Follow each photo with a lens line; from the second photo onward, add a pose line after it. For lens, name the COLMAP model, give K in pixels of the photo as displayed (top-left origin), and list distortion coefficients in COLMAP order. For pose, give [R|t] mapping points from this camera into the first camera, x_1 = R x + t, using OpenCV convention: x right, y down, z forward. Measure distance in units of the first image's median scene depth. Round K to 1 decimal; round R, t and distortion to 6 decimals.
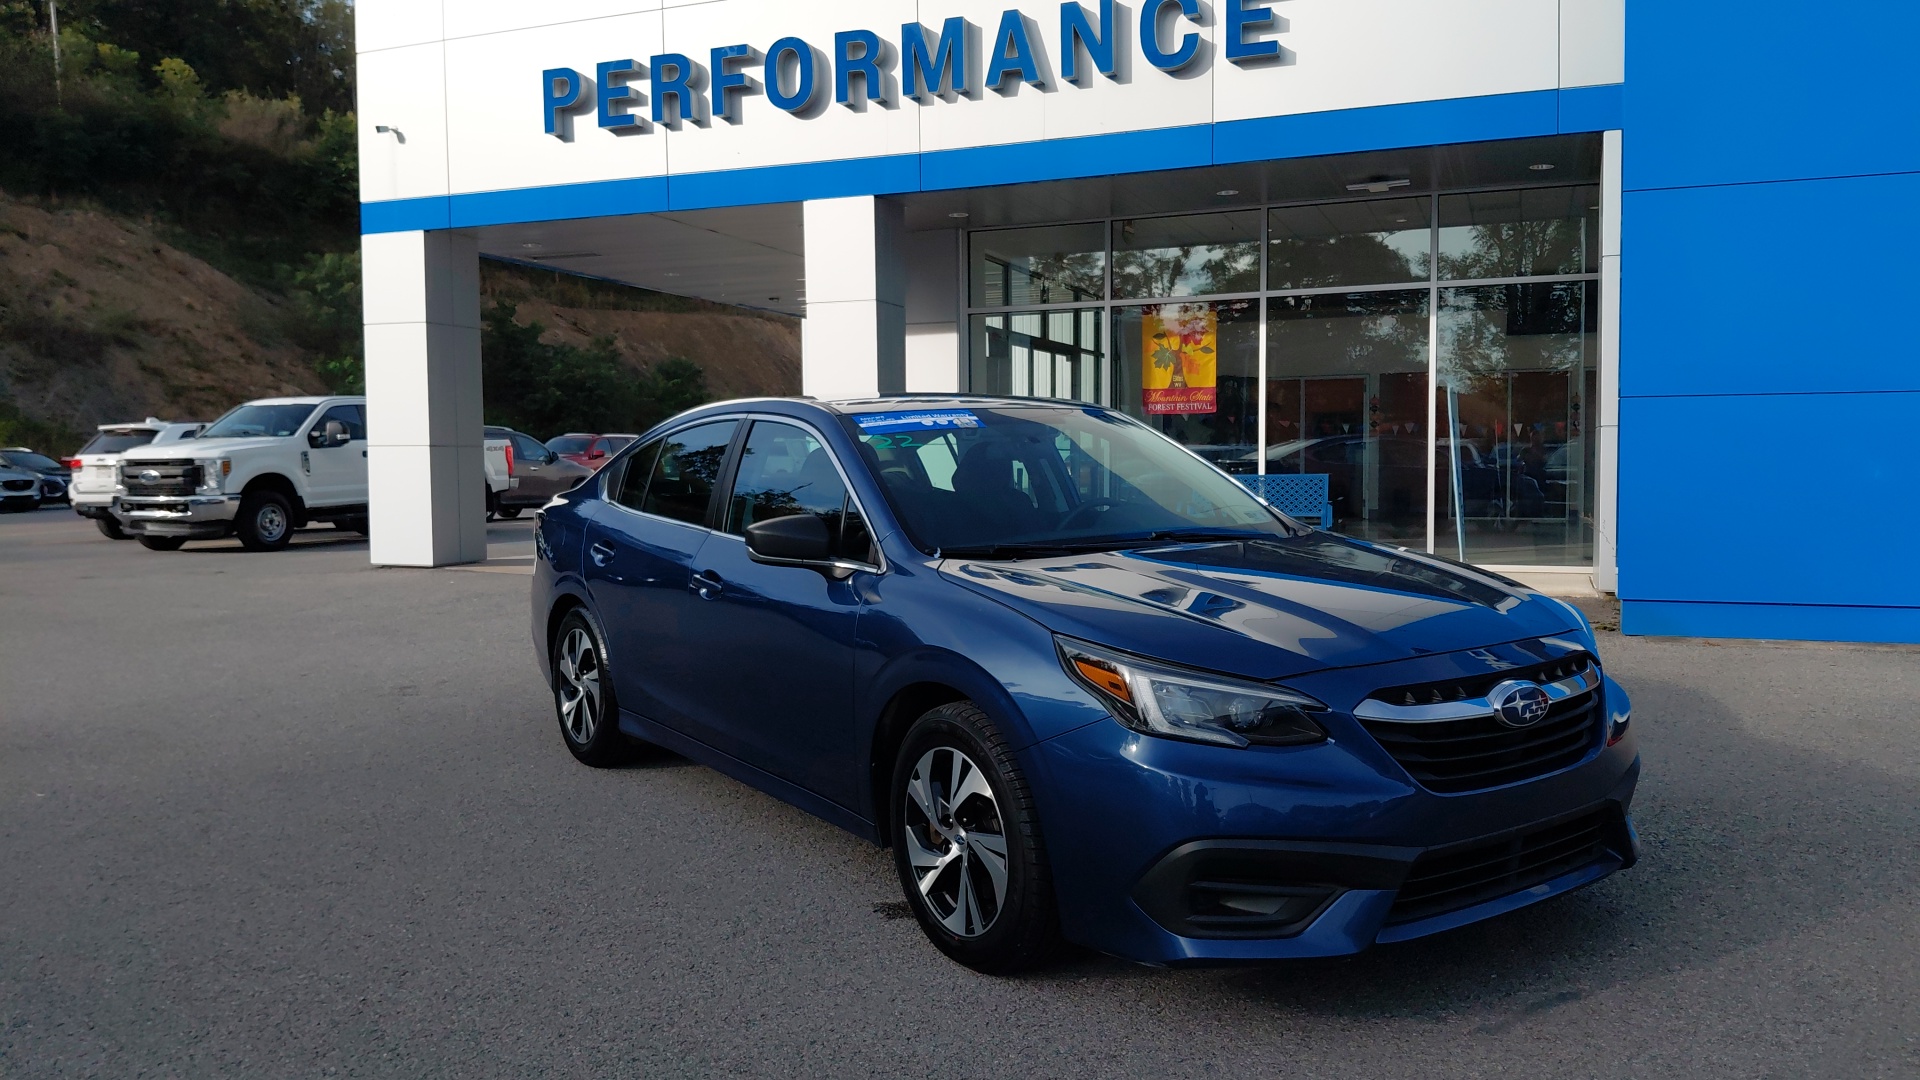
lens RADIAL K [[1430.4, 0, 959.9], [0, 1430.4, 554.3], [0, 0, 1]] dist [0.092080, -0.186800]
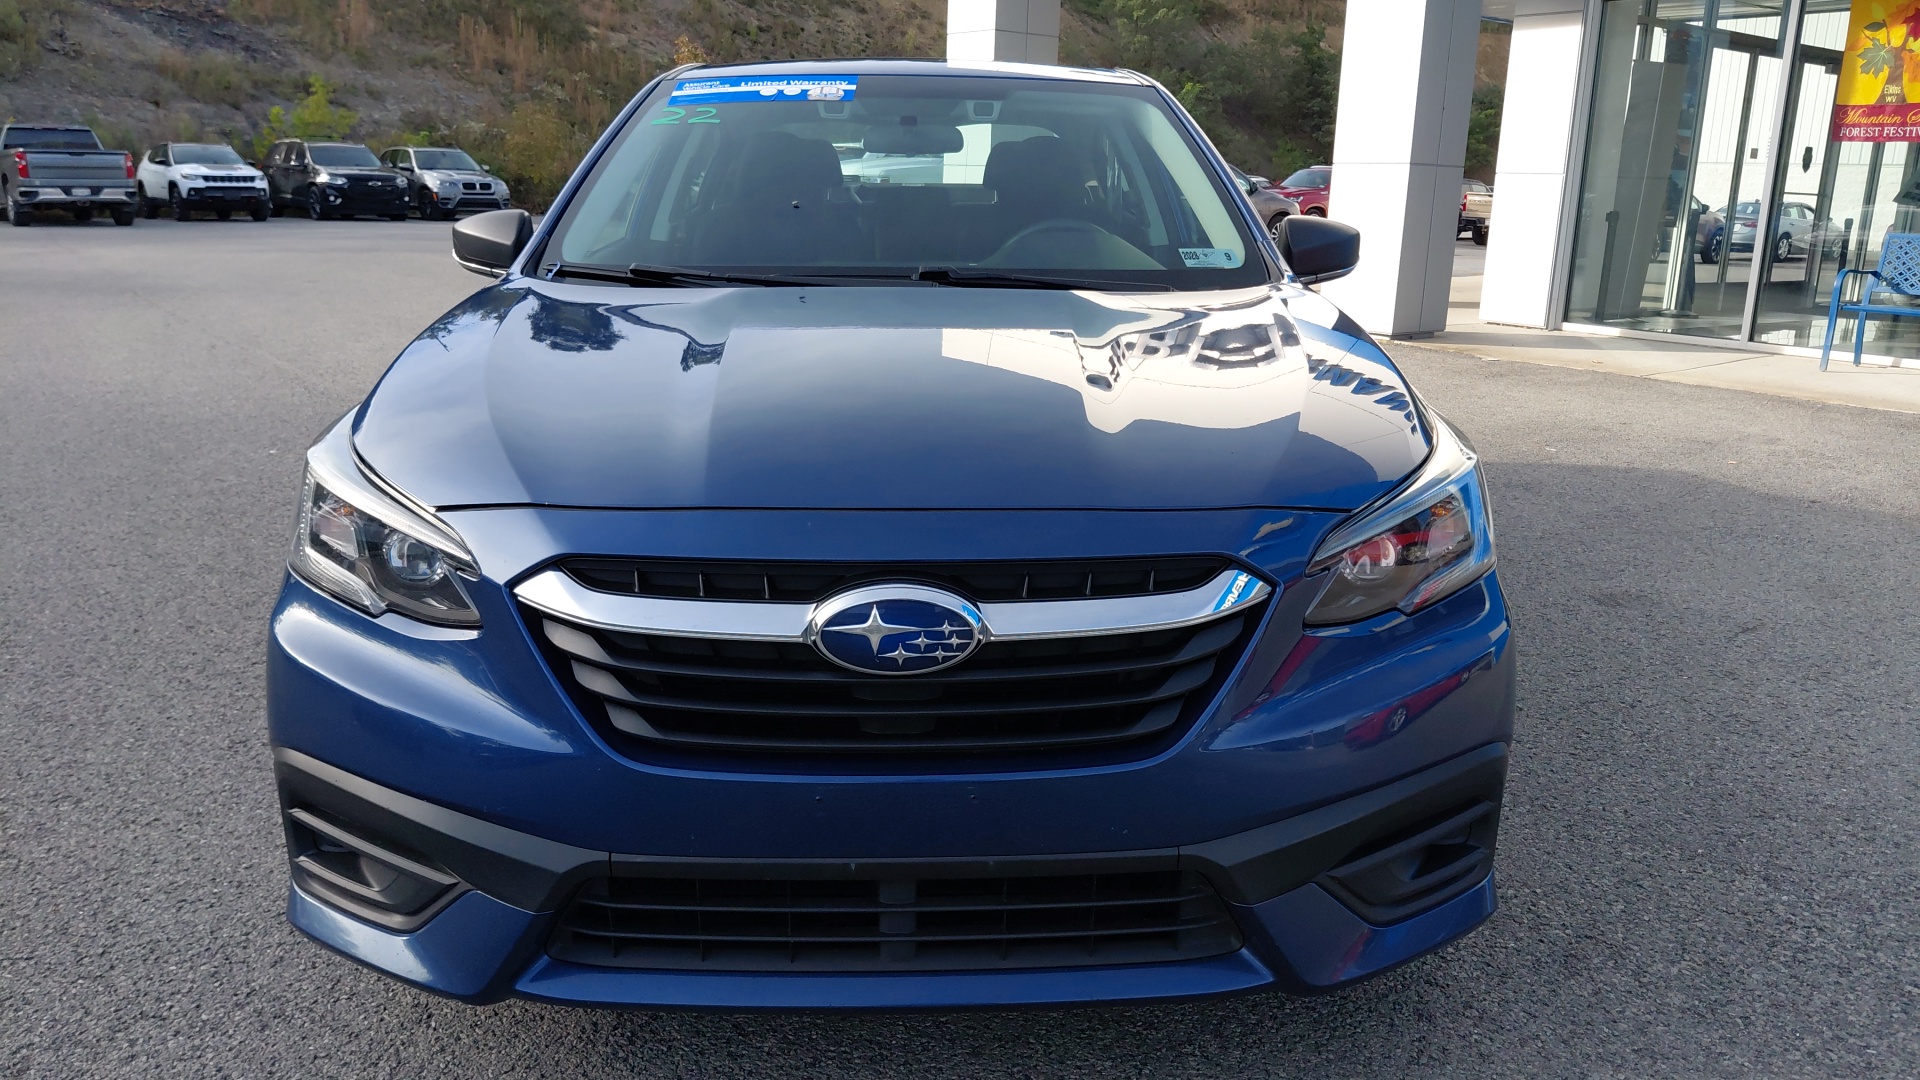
lens RADIAL K [[1449.9, 0, 960.0], [0, 1449.9, 540.0], [0, 0, 1]] dist [-0.004440, -0.012462]
pose [[0.836586, 0.162227, -0.523264, 0.141483], [-0.074447, 0.979954, 0.184790, -0.004415], [0.542753, -0.115638, 0.831894, 0.128104]]
